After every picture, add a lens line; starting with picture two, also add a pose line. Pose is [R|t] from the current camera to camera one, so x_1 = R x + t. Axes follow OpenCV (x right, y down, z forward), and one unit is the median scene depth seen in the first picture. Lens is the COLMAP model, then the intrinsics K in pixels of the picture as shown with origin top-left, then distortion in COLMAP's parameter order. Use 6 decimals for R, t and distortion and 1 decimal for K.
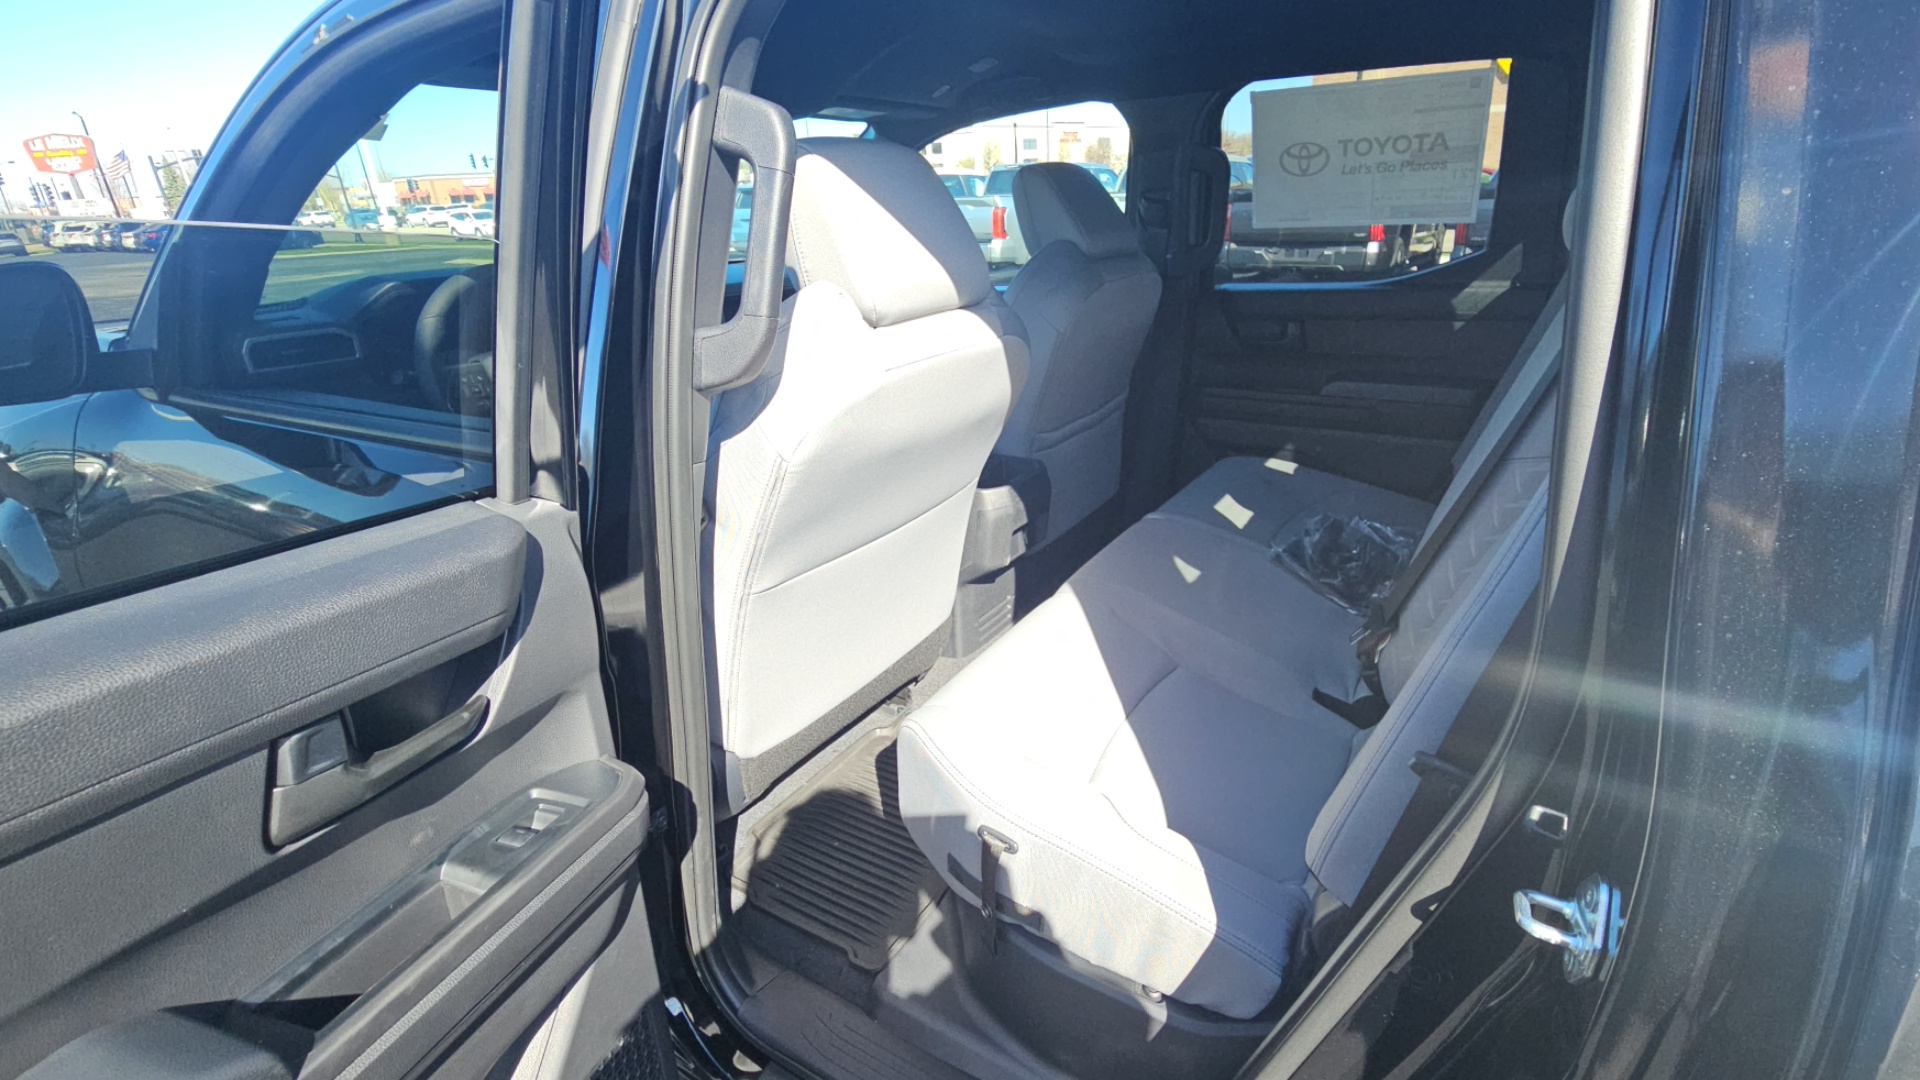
lens RADIAL K [[855.8, 0, 967.3], [0, 855.8, 545.3], [0, 0, 1]] dist [0.008700, -0.006929]
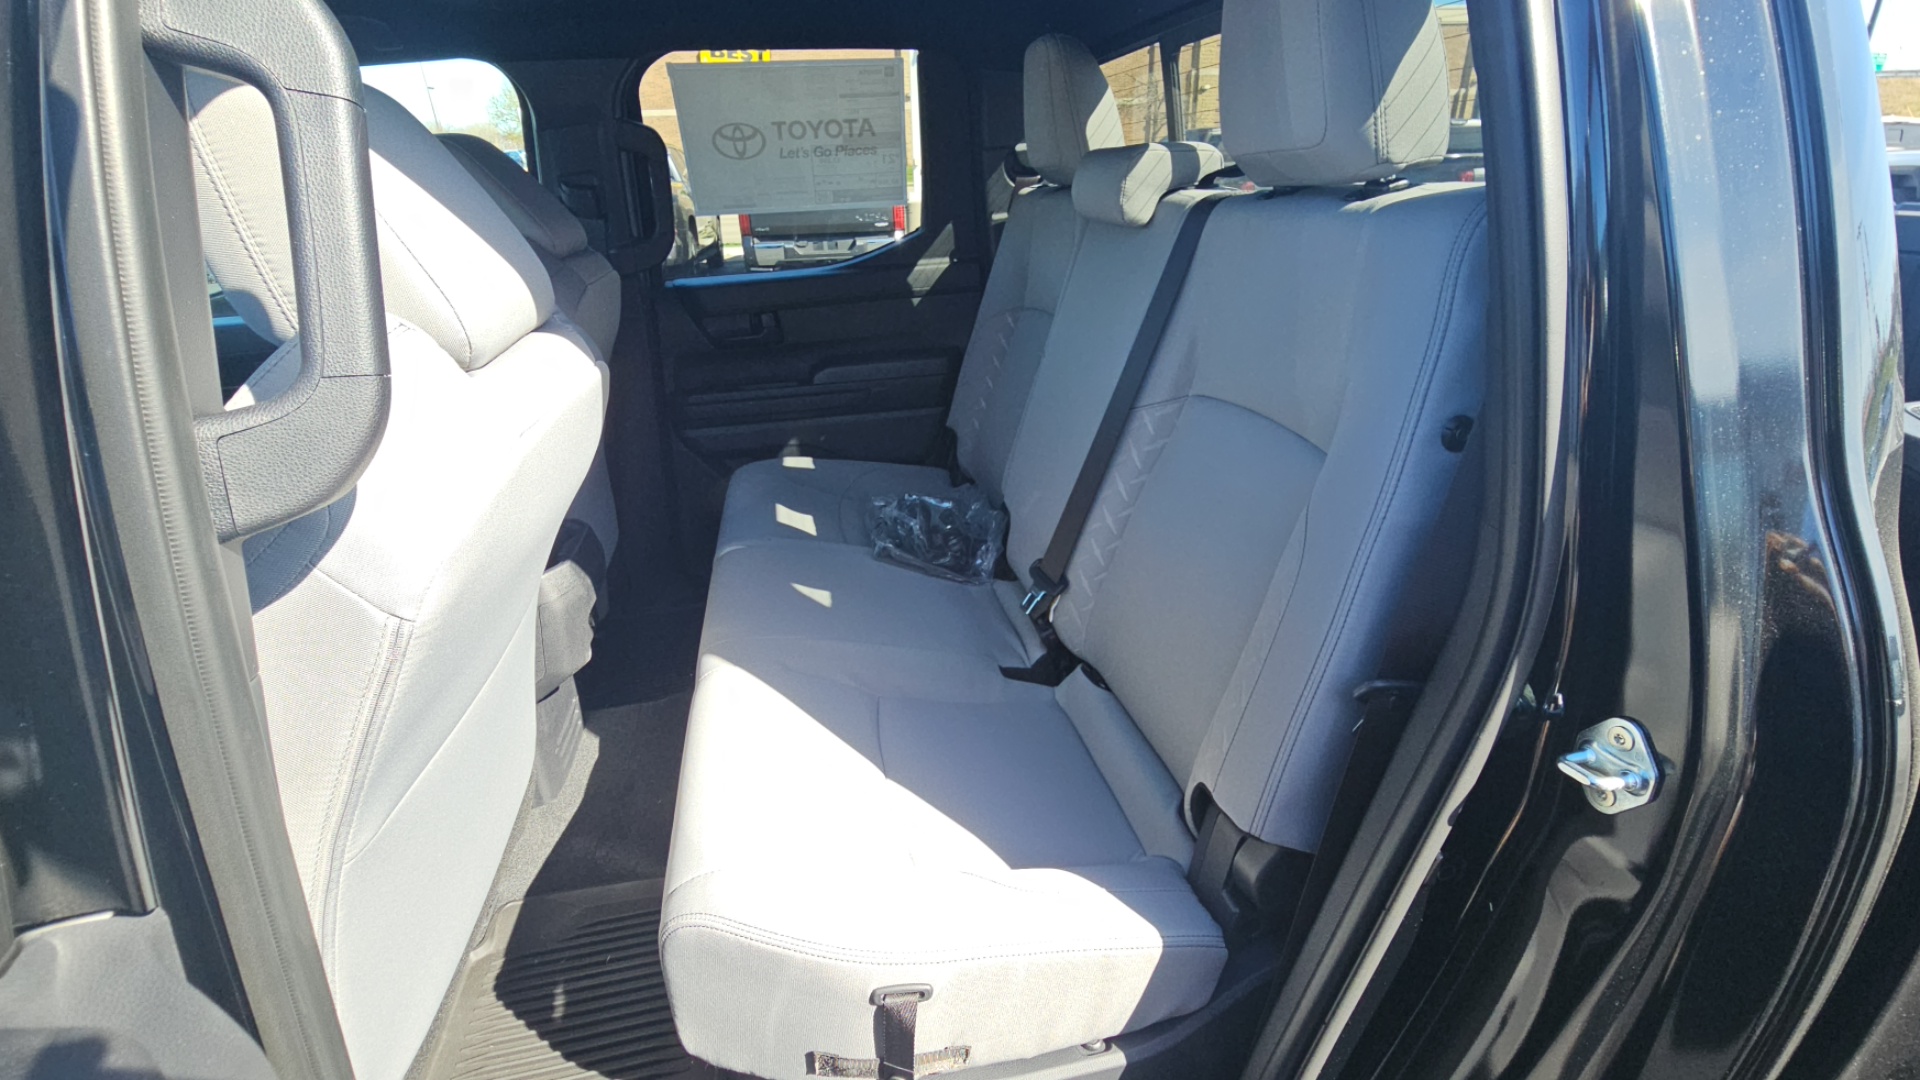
lens RADIAL K [[855.8, 0, 974.4], [0, 855.8, 551.8], [0, 0, 1]] dist [0.008700, -0.006929]
pose [[0.712806, -0.276708, 0.644469, -0.161825], [0.271741, 0.956070, 0.109940, -0.056601], [-0.646579, 0.096763, 0.756685, 0.176205]]
